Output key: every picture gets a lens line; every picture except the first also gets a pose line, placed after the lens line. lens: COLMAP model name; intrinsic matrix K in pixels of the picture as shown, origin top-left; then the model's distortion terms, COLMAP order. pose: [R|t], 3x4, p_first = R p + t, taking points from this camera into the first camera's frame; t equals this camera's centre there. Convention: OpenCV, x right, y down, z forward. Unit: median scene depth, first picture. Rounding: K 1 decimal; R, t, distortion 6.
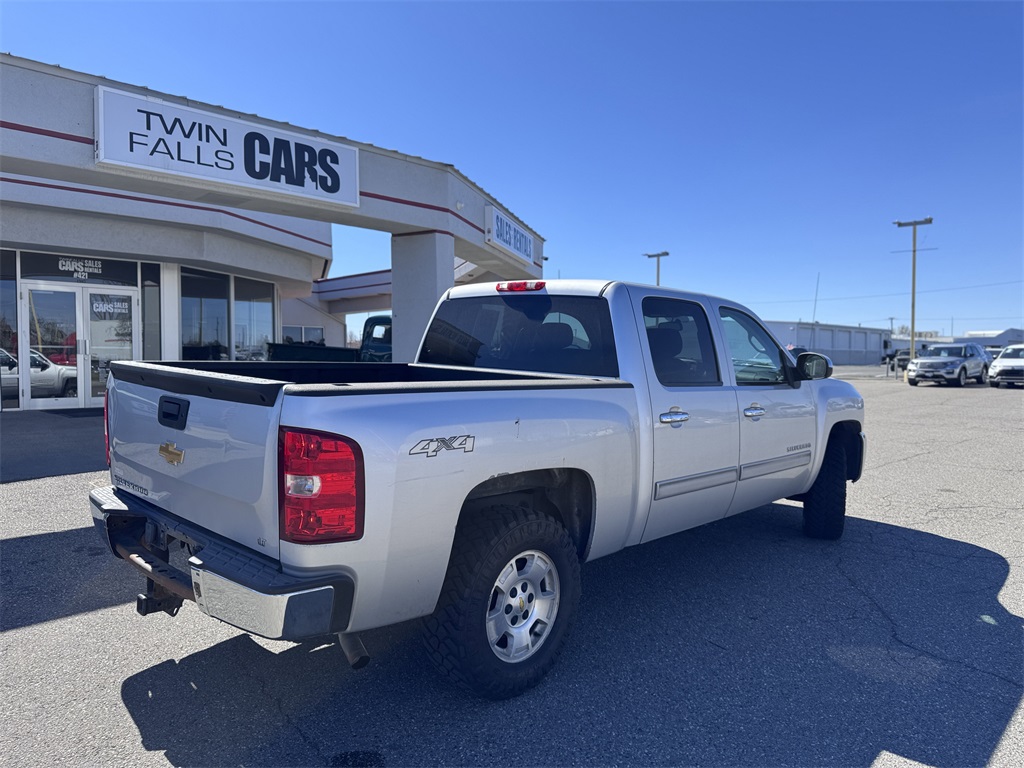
lens RADIAL K [[704.3, 0, 595.0], [0, 704.3, 385.3], [0, 0, 1]] dist [0.054190, -0.092726]
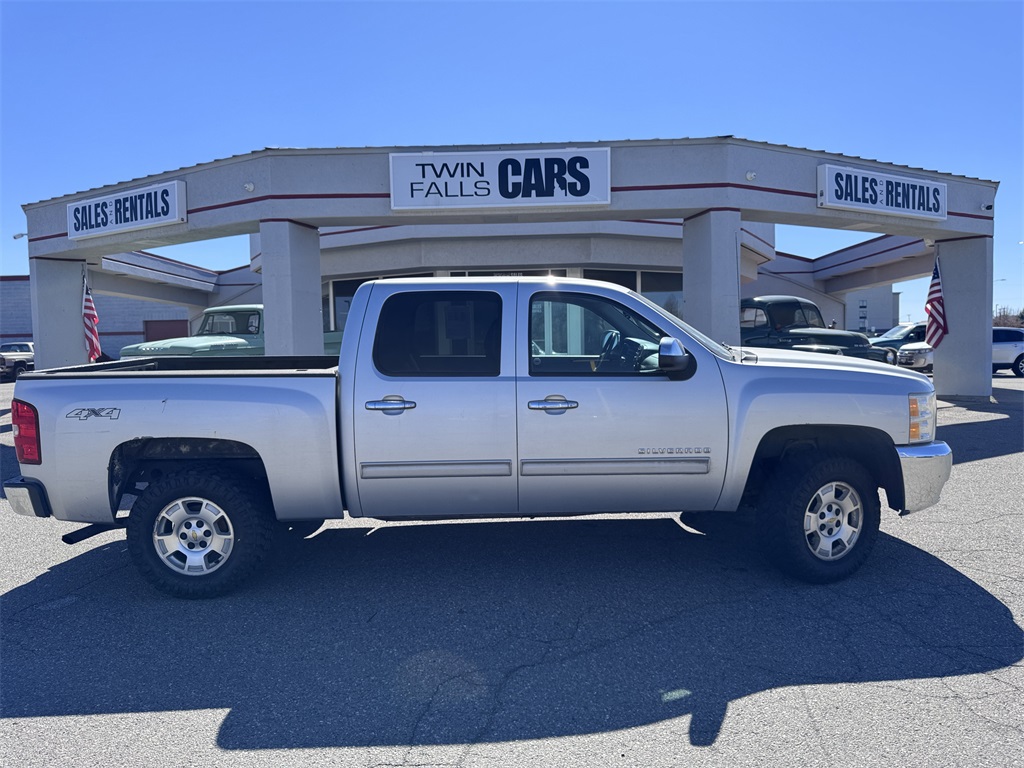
lens RADIAL K [[744.5, 0, 513.7], [0, 744.5, 391.2], [0, 0, 1]] dist [0.028990, -0.035560]
pose [[0.673277, 0.020510, -0.739105, 0.867997], [-0.000721, 0.999633, 0.027082, -0.004857], [0.739390, -0.017701, 0.673045, 0.308392]]
